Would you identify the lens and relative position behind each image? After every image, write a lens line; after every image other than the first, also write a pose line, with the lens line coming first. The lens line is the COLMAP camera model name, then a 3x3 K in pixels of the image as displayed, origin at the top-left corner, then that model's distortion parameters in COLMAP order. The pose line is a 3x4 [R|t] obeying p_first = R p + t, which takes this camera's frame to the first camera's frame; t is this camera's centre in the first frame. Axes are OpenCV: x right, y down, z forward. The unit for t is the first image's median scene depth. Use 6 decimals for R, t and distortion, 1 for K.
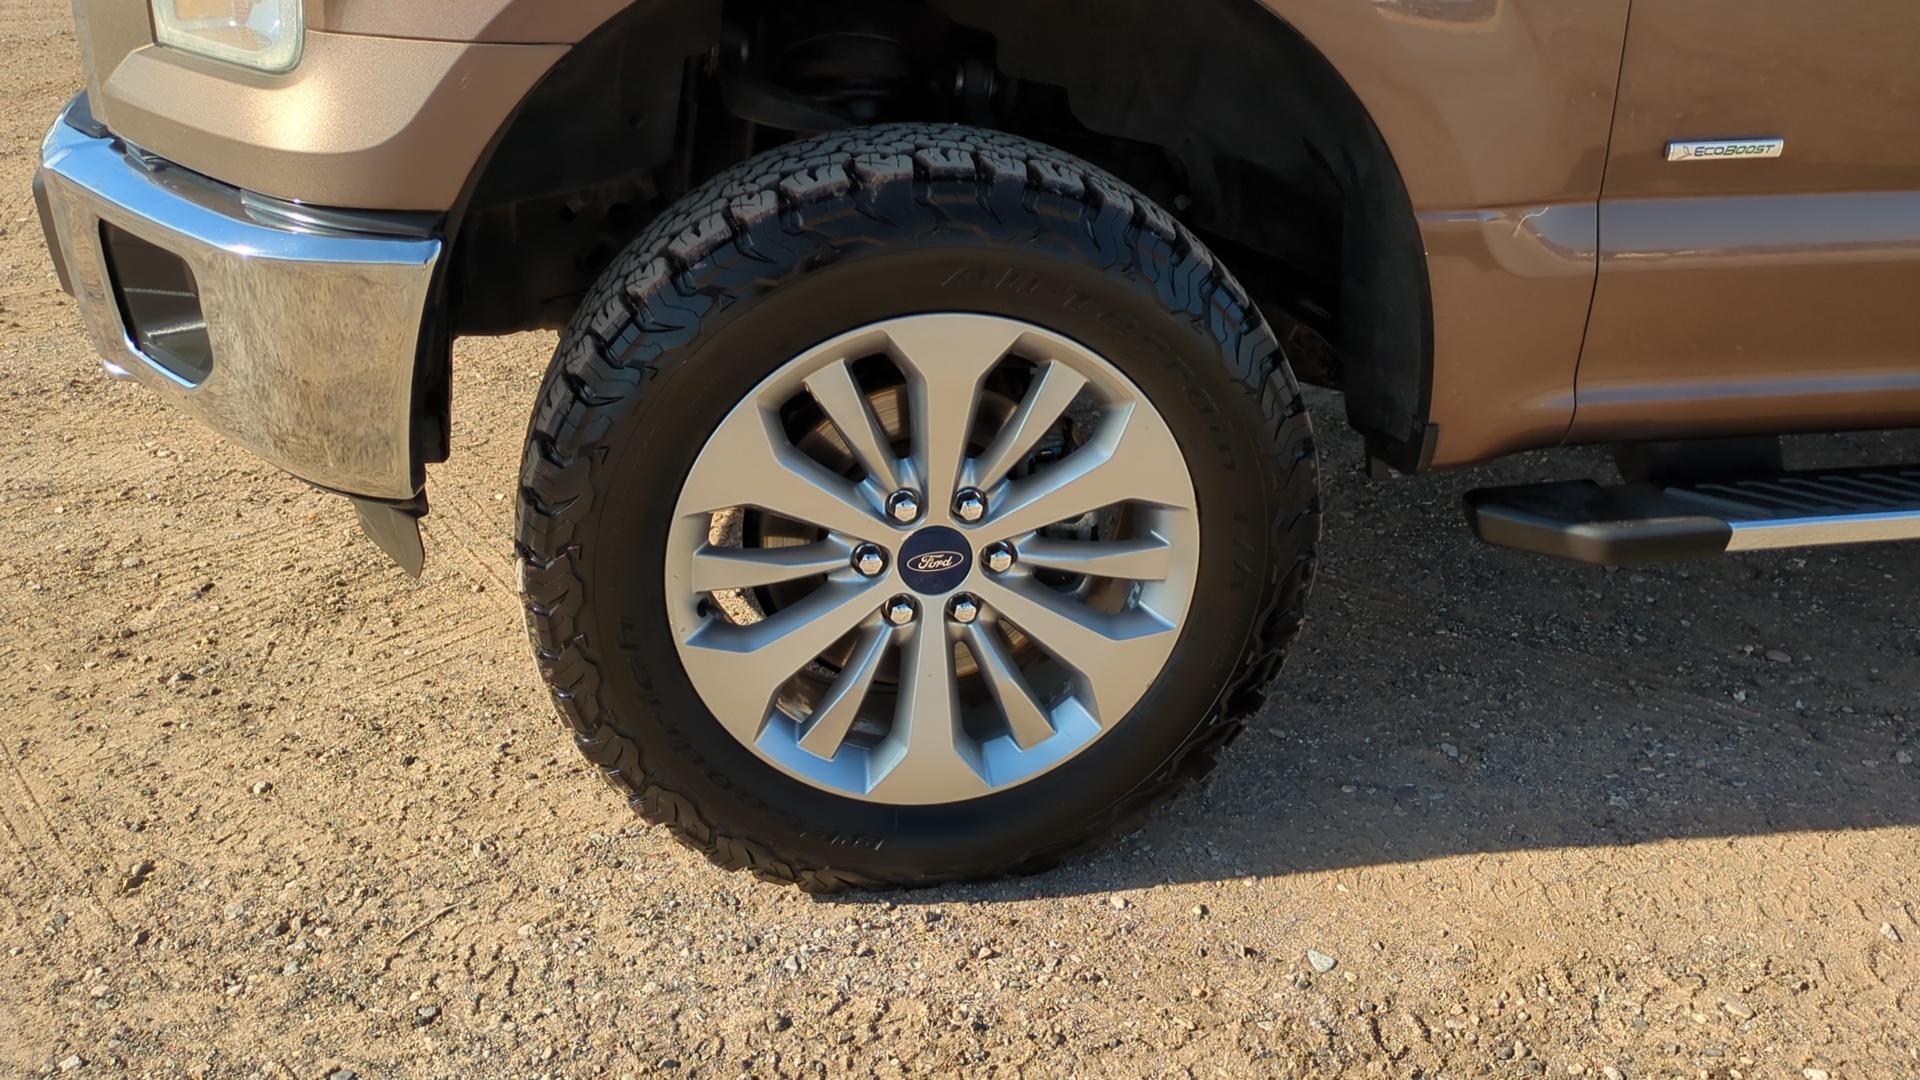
lens RADIAL K [[1656.1, 0, 968.2], [0, 1656.1, 528.8], [0, 0, 1]] dist [0.074264, -0.093847]
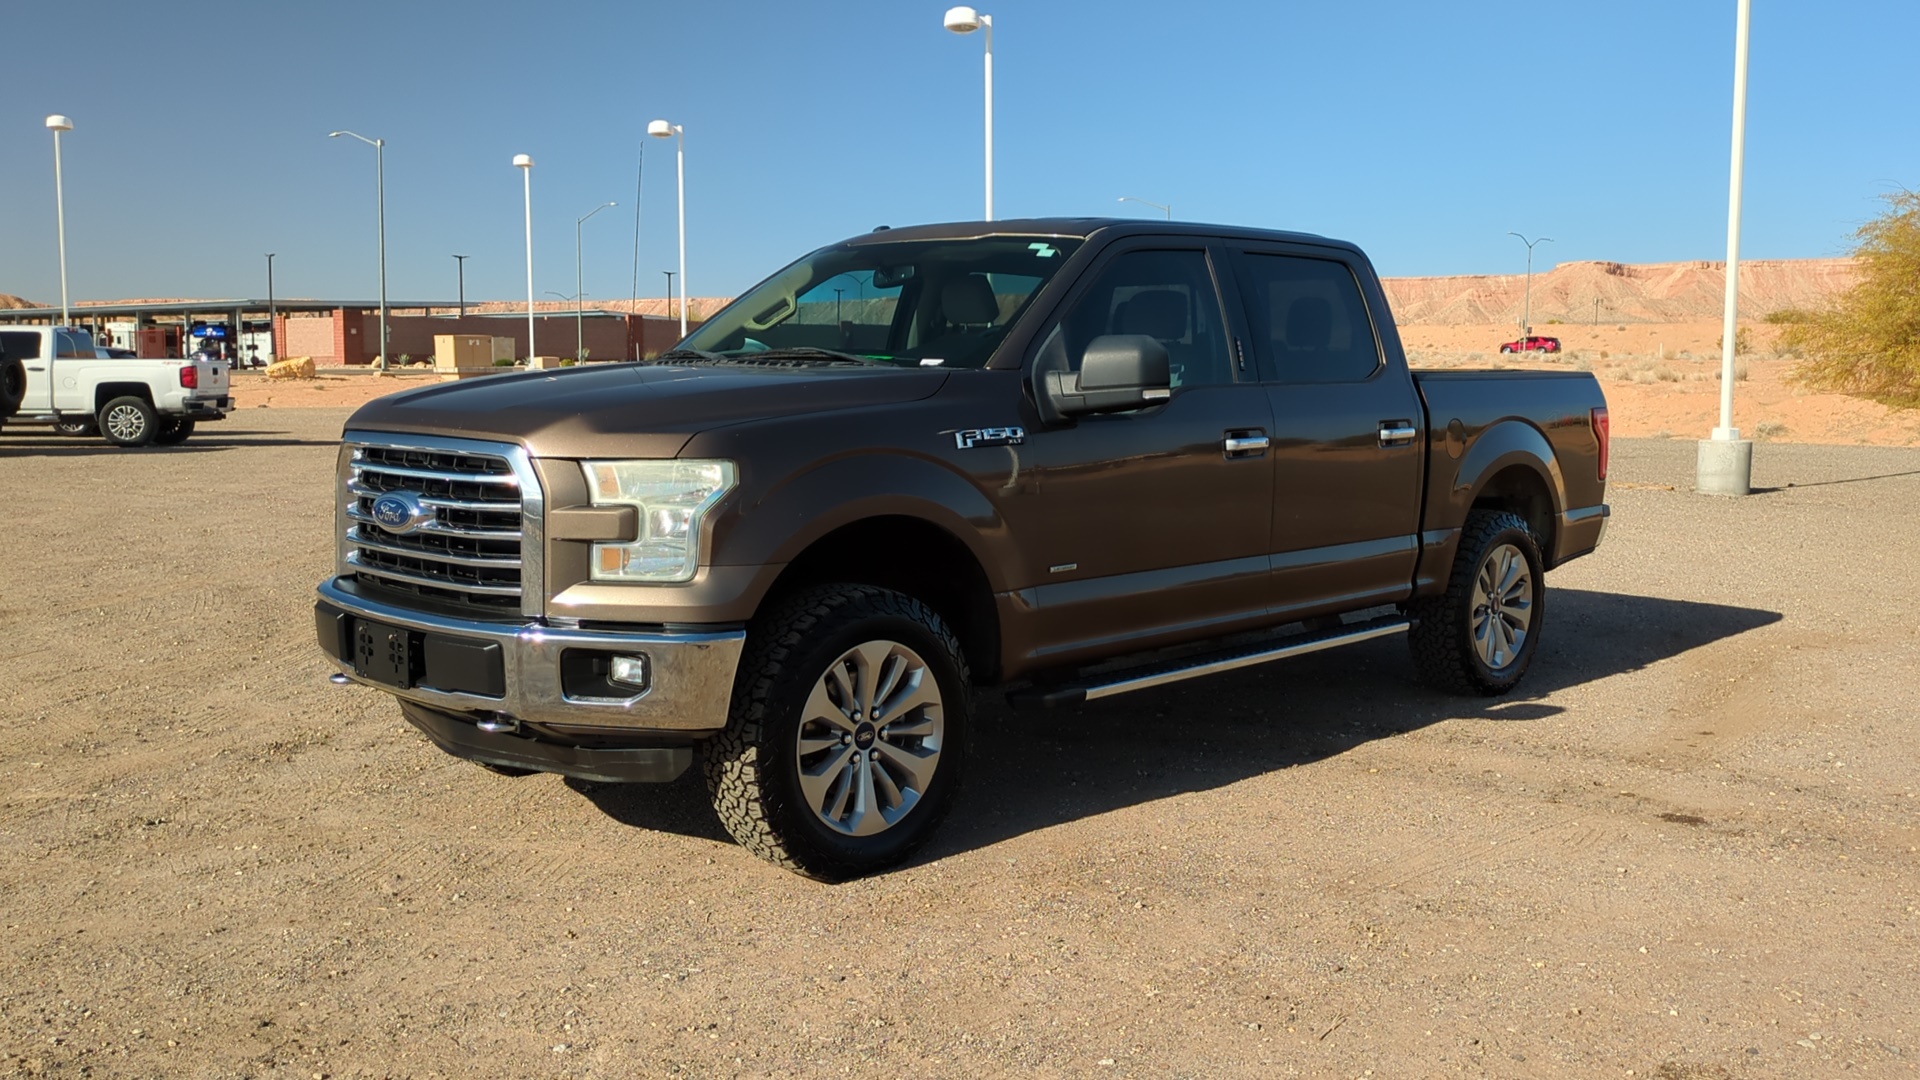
lens RADIAL K [[1656.1, 0, 968.2], [0, 1656.1, 528.8], [0, 0, 1]] dist [0.074264, -0.093847]
pose [[0.830377, -0.073931, 0.552275, -1.364996], [0.238159, 0.943152, -0.231830, 0.372061], [-0.503740, 0.324036, 0.800779, -1.384777]]
